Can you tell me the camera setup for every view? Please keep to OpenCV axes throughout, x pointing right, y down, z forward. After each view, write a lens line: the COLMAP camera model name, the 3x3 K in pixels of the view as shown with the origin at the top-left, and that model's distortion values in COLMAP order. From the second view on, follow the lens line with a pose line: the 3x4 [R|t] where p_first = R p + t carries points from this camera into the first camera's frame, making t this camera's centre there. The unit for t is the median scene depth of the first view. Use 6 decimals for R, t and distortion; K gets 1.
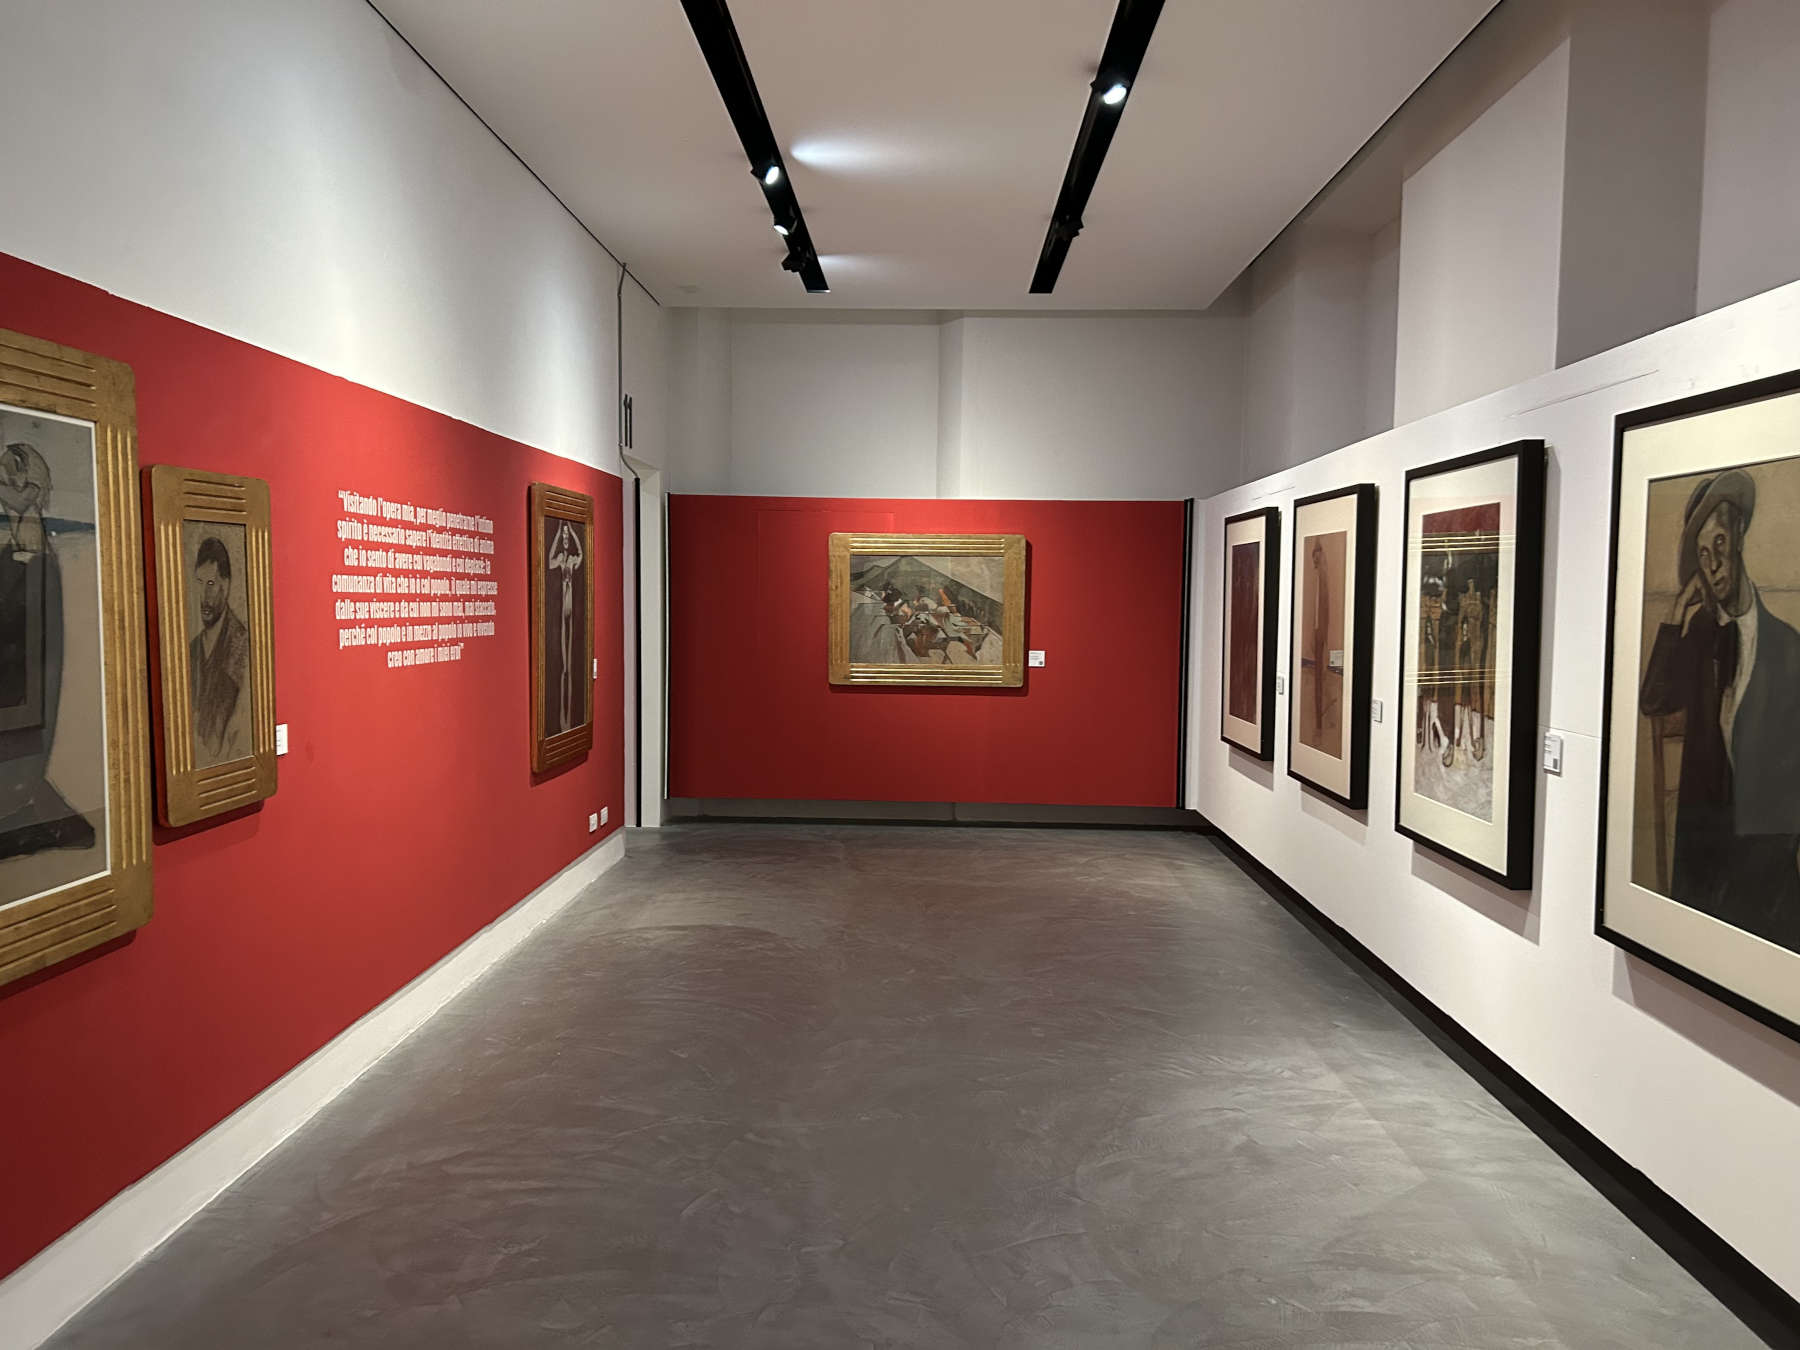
lens RADIAL K [[1347.1, 0, 912.3], [0, 1347.1, 679.9], [0, 0, 1]] dist [0.000736, -0.000674]
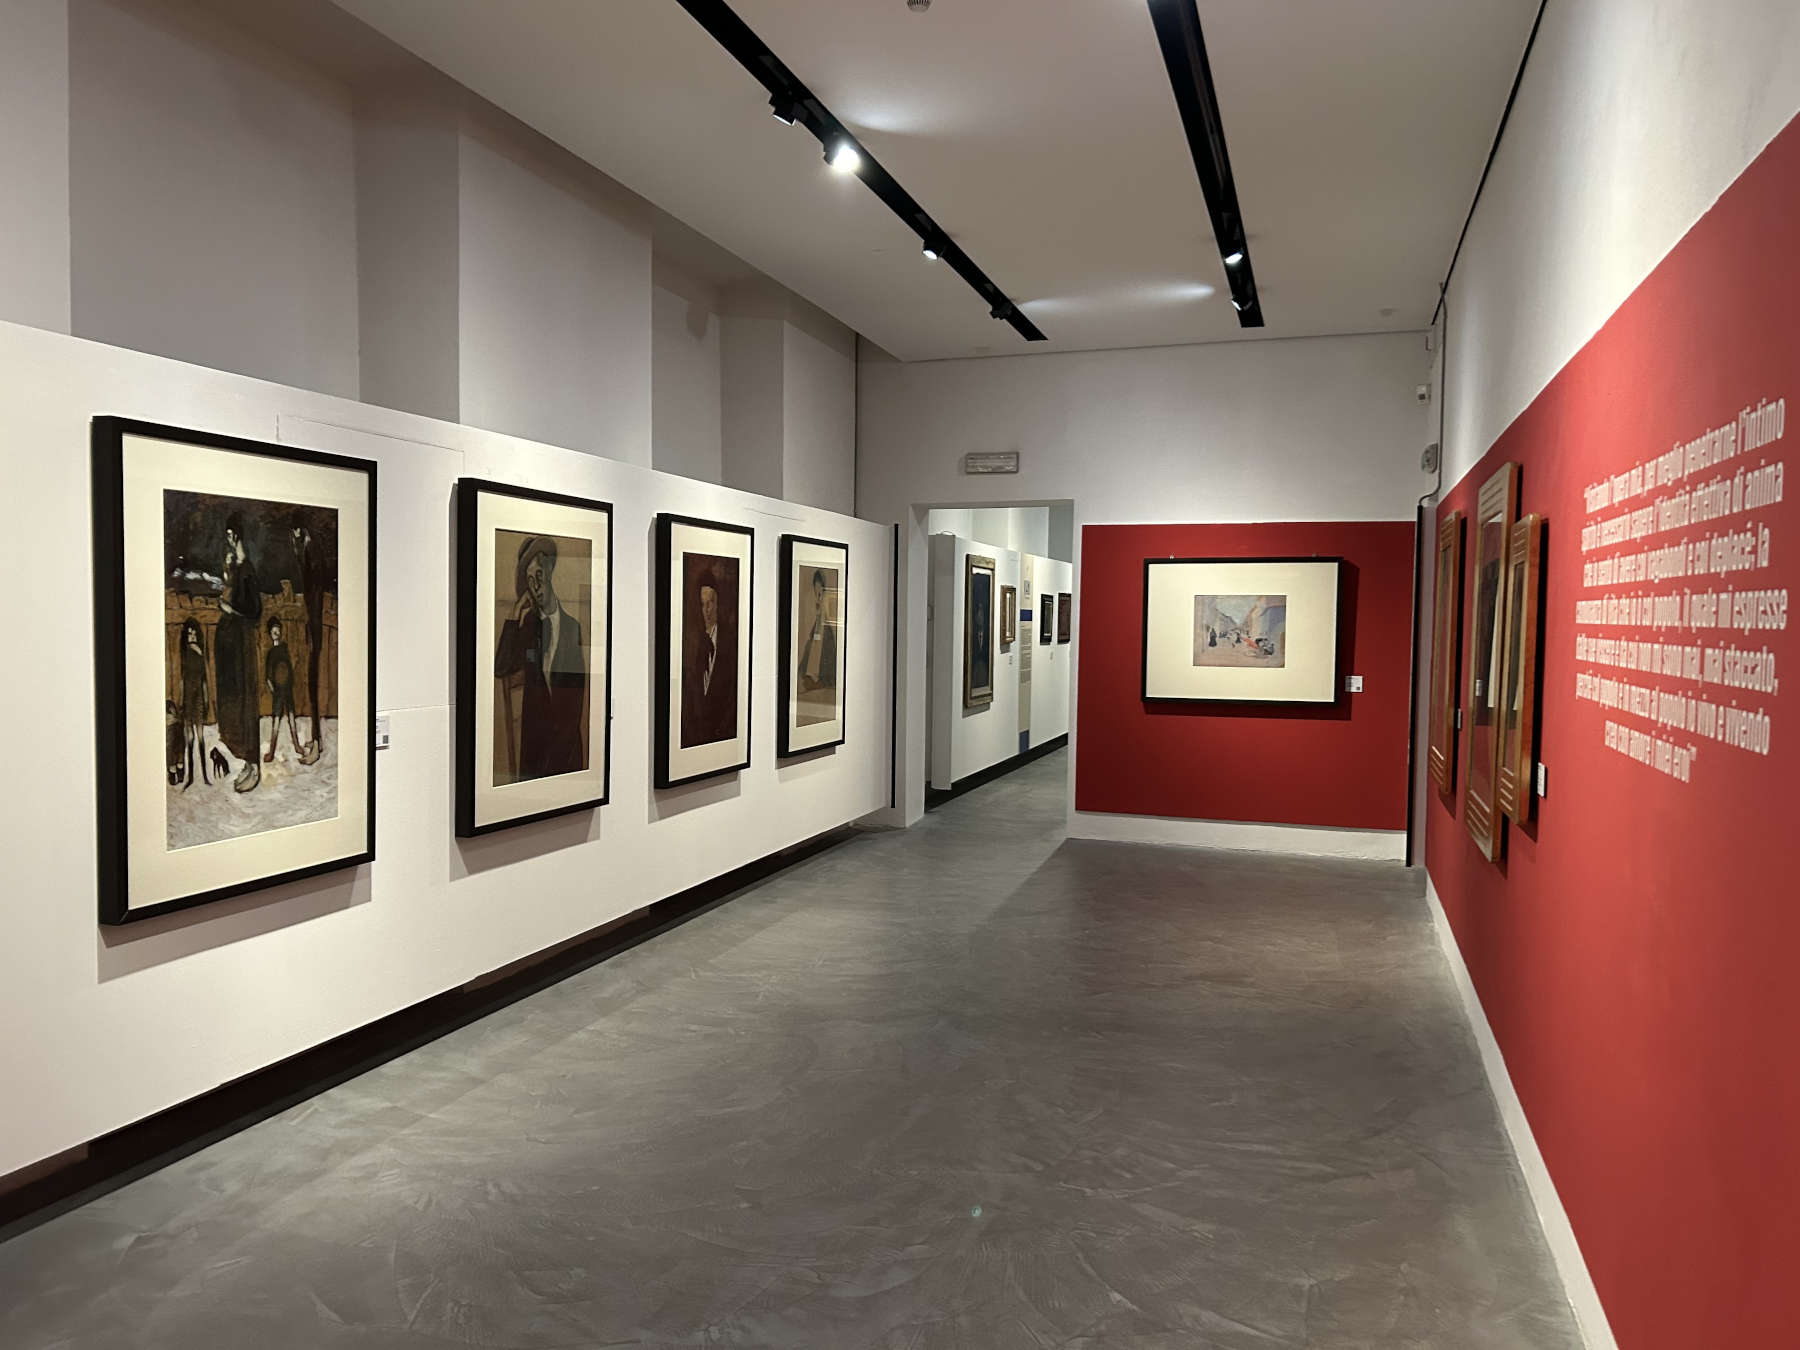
lens RADIAL K [[1347.1, 0, 910.4], [0, 1347.1, 677.7], [0, 0, 1]] dist [0.000736, -0.000674]
pose [[-0.960835, -0.036902, 0.274654, -0.271868], [-0.007339, 0.994135, 0.107896, -0.113837], [-0.277025, 0.101655, -0.955470, 1.825499]]
